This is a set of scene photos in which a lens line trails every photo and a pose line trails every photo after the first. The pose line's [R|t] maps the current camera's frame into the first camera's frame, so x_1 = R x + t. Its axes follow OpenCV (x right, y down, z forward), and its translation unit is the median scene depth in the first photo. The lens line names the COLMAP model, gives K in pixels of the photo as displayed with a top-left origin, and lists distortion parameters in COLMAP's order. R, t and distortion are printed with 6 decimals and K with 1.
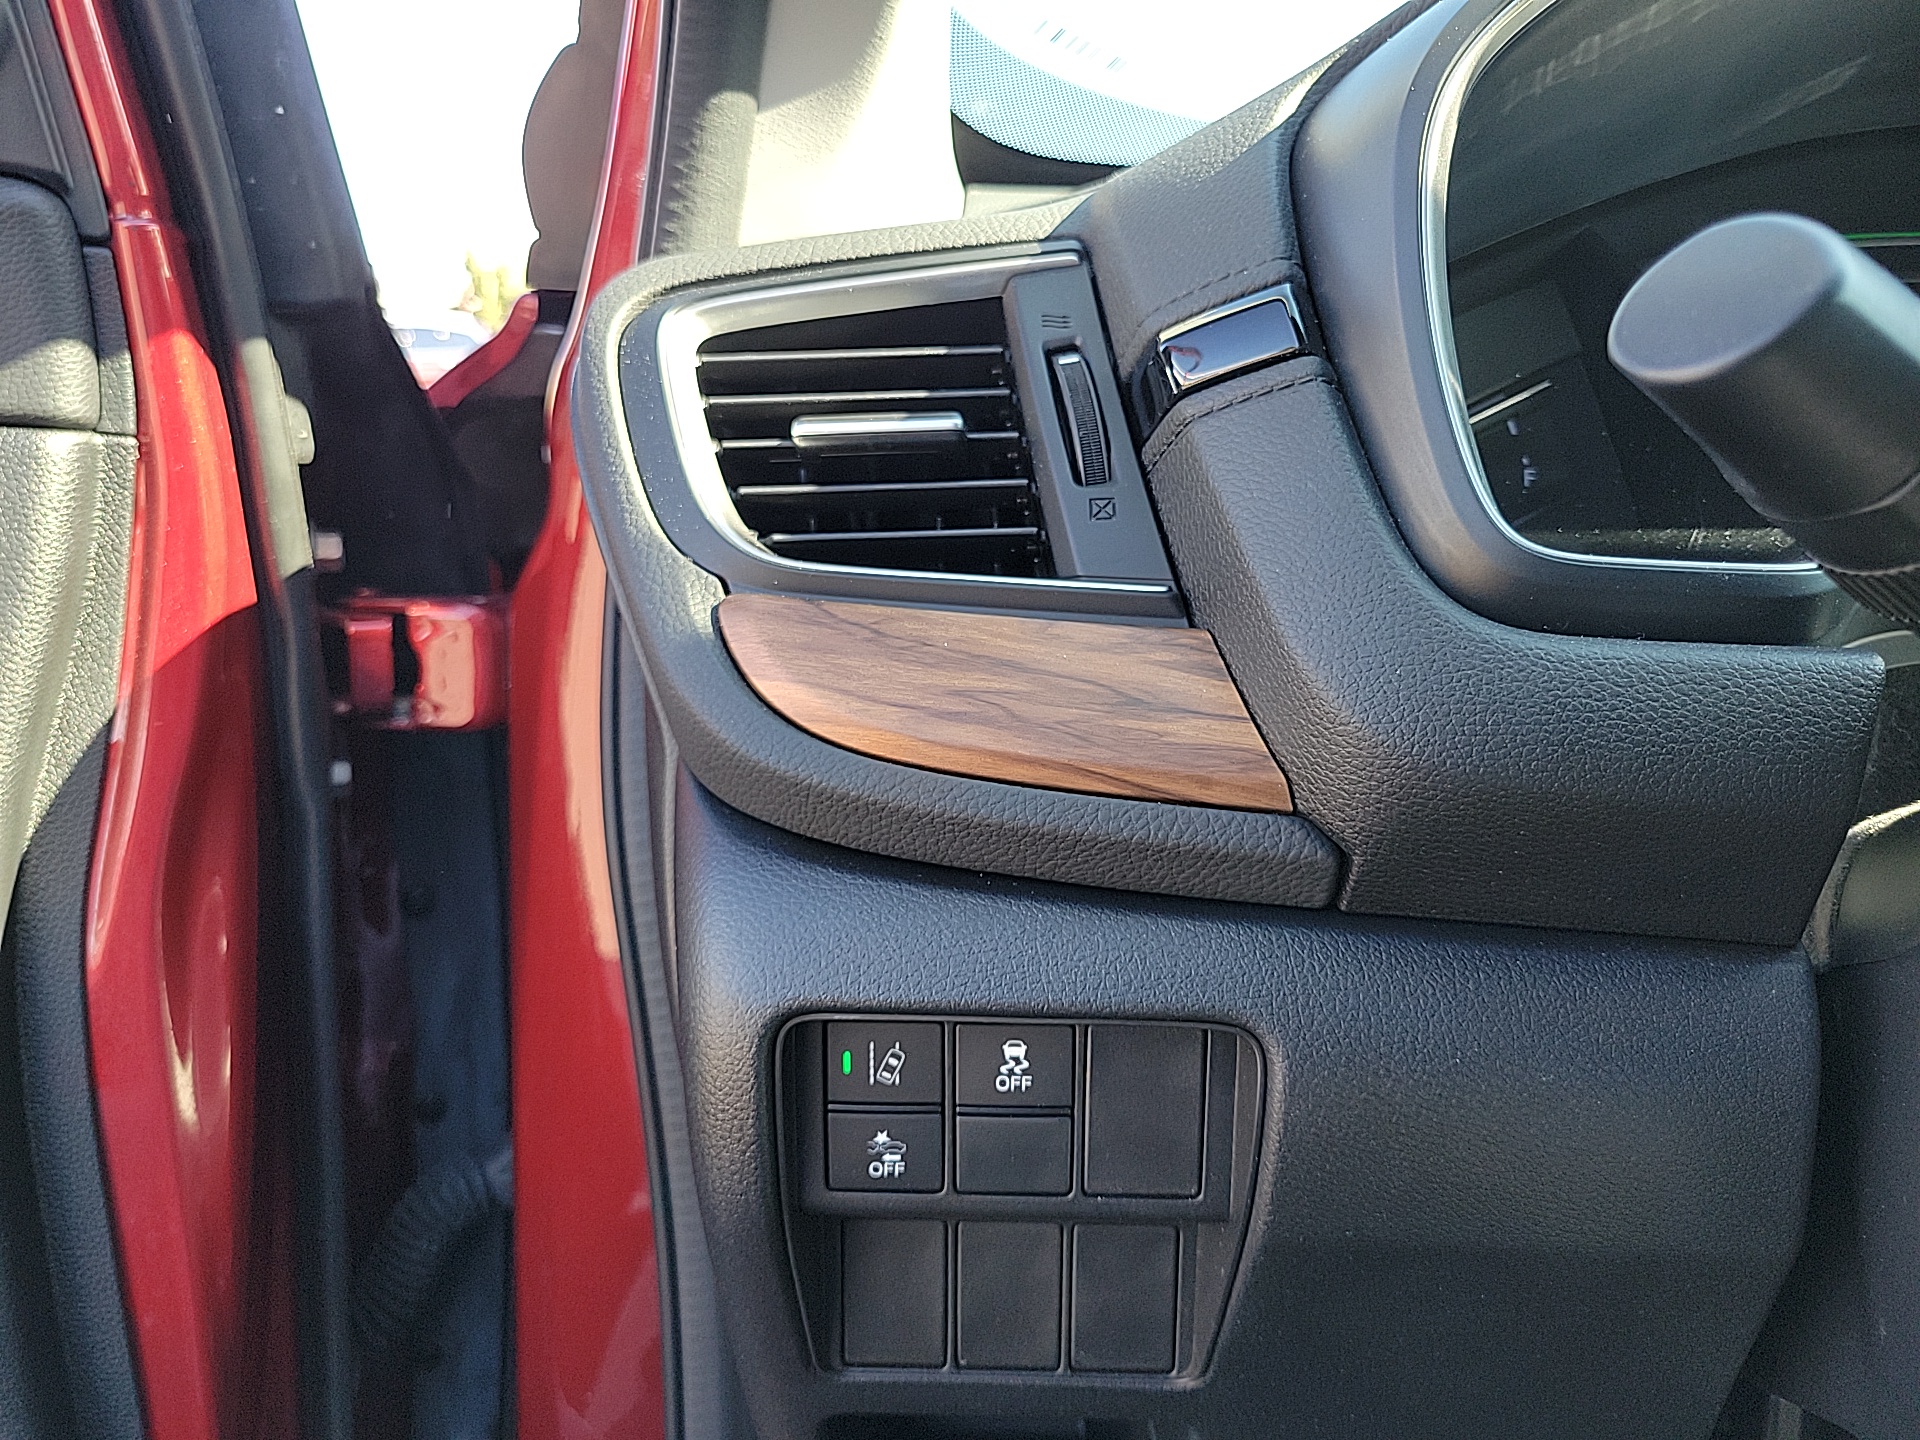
lens RADIAL K [[1463.8, 0, 969.0], [0, 1463.8, 717.3], [0, 0, 1]] dist [0.038786, -0.028936]
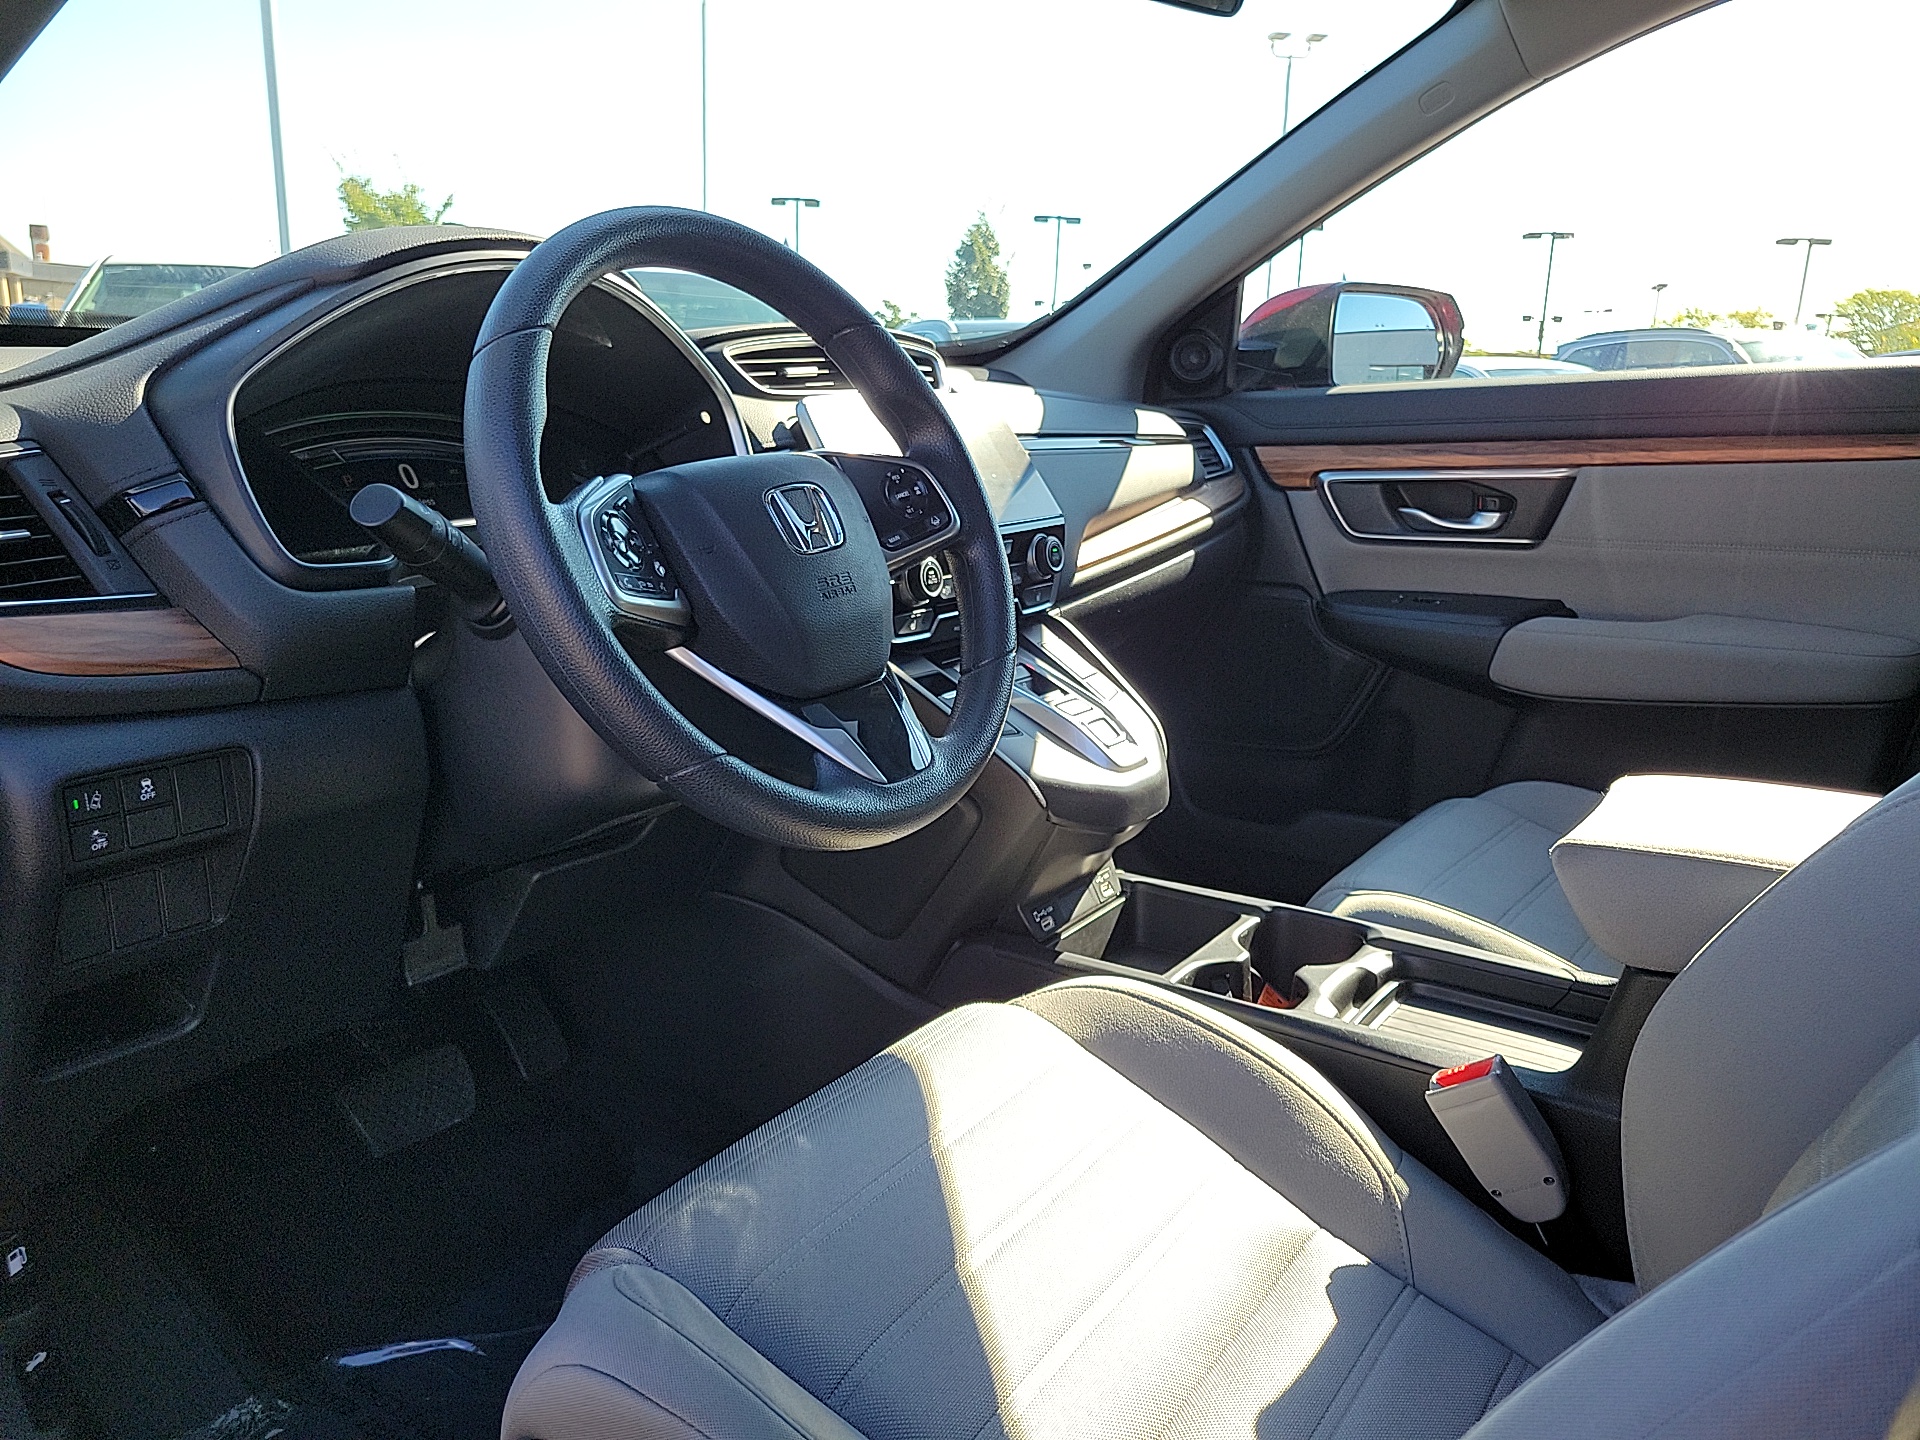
lens RADIAL K [[1463.8, 0, 962.4], [0, 1463.8, 723.9], [0, 0, 1]] dist [0.038786, -0.028936]
pose [[0.551094, -0.197317, 0.810778, -1.136186], [0.173421, 0.977507, 0.120018, 0.062299], [-0.816223, 0.074465, 0.572918, -1.474162]]
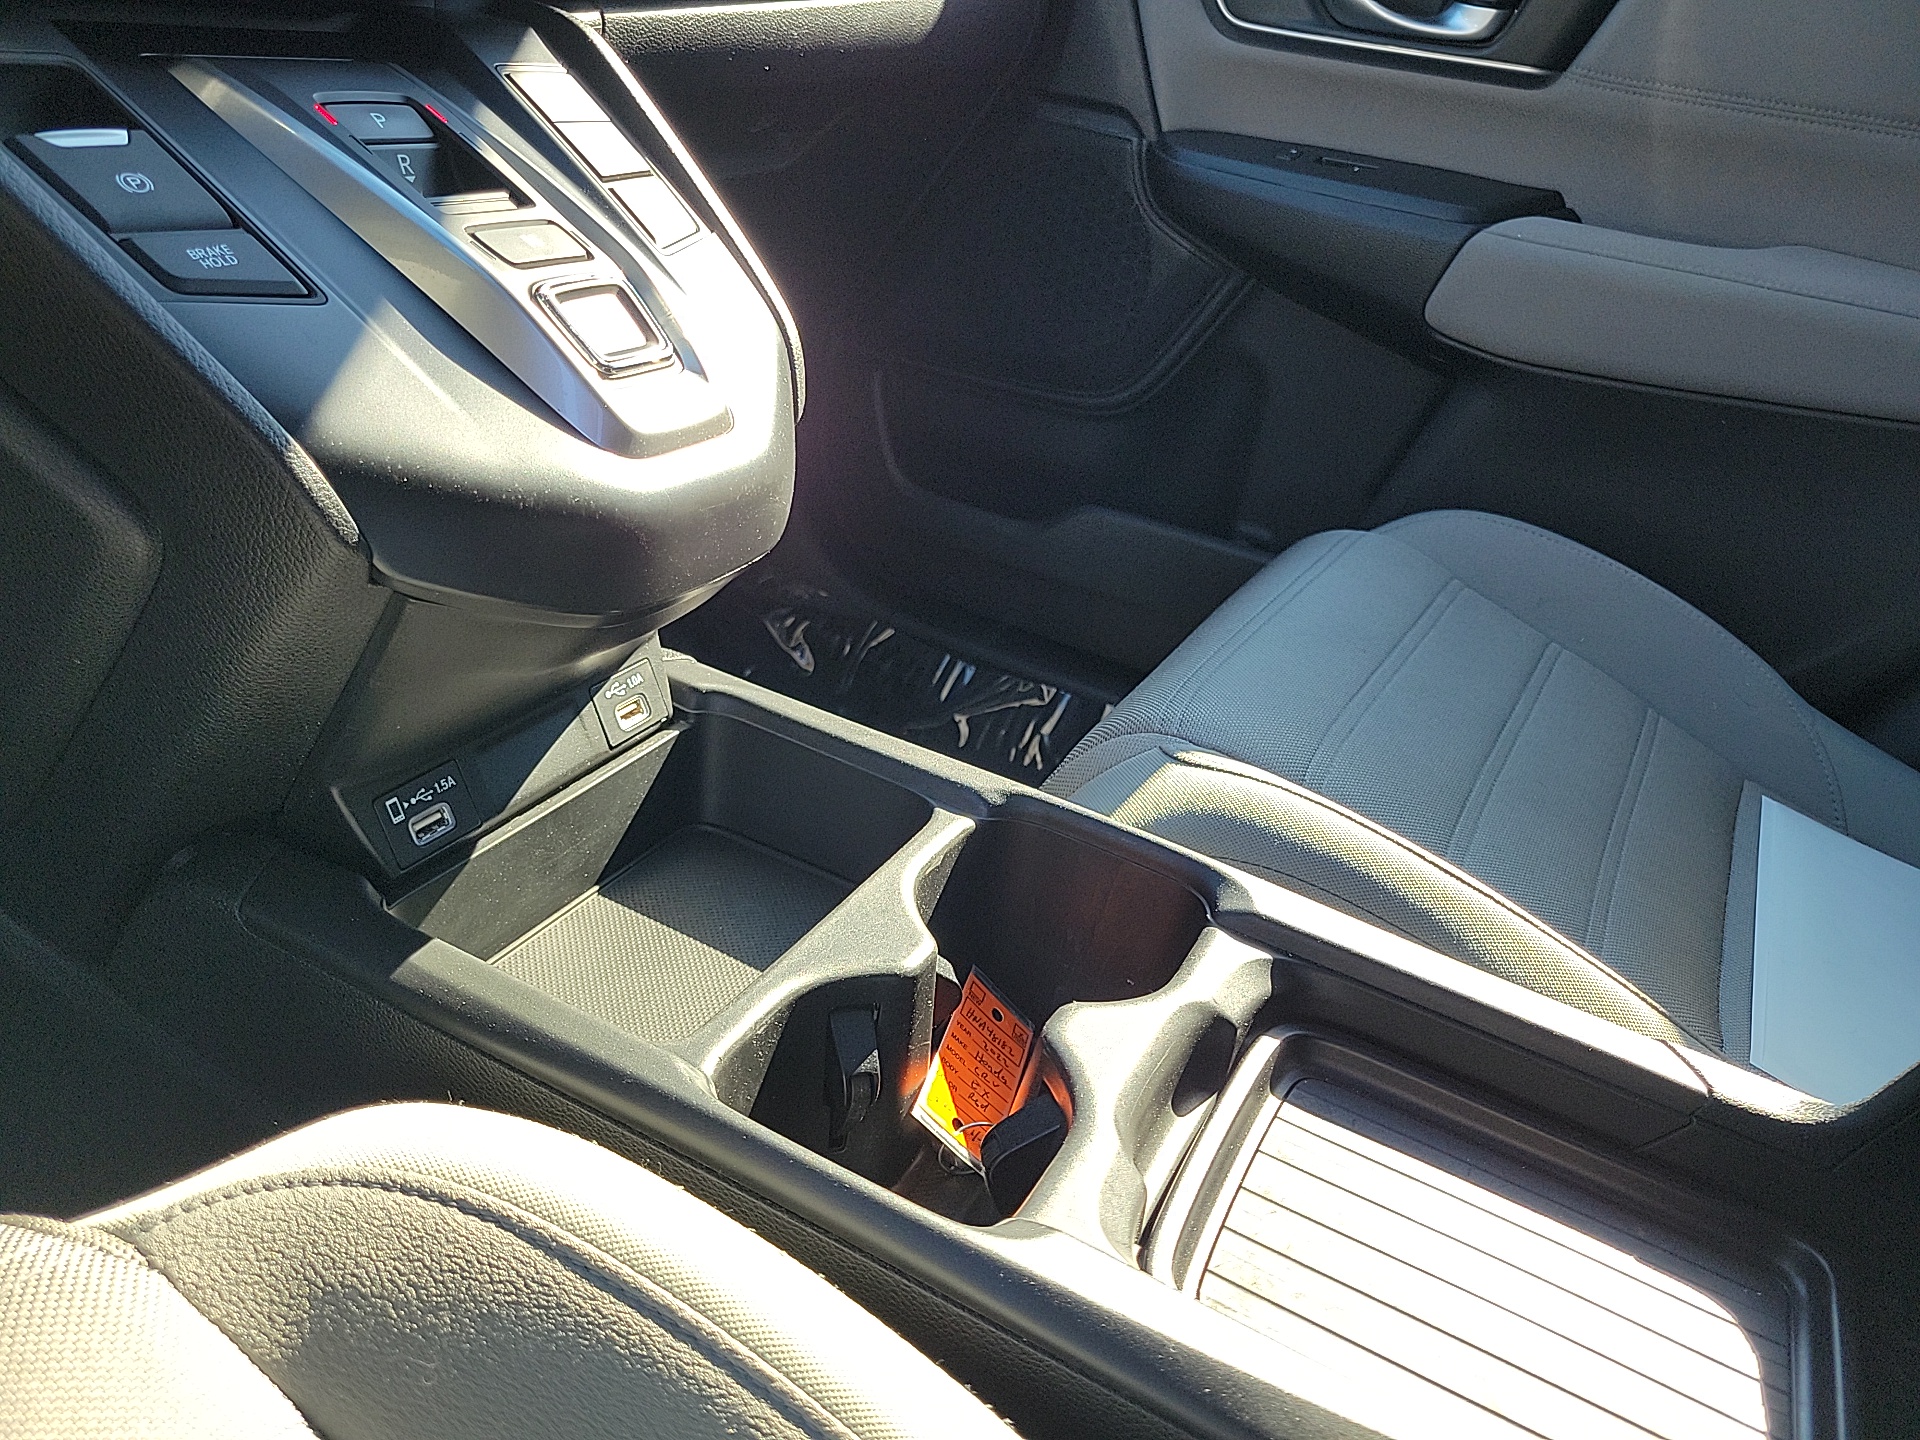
lens RADIAL K [[1463.8, 0, 949.9], [0, 1463.8, 725.0], [0, 0, 1]] dist [0.038786, -0.028936]
pose [[0.438050, -0.366942, 0.820650, 0.986780], [0.035731, 0.919283, 0.391972, 0.410802], [-0.898240, -0.142381, 0.415803, -0.513470]]
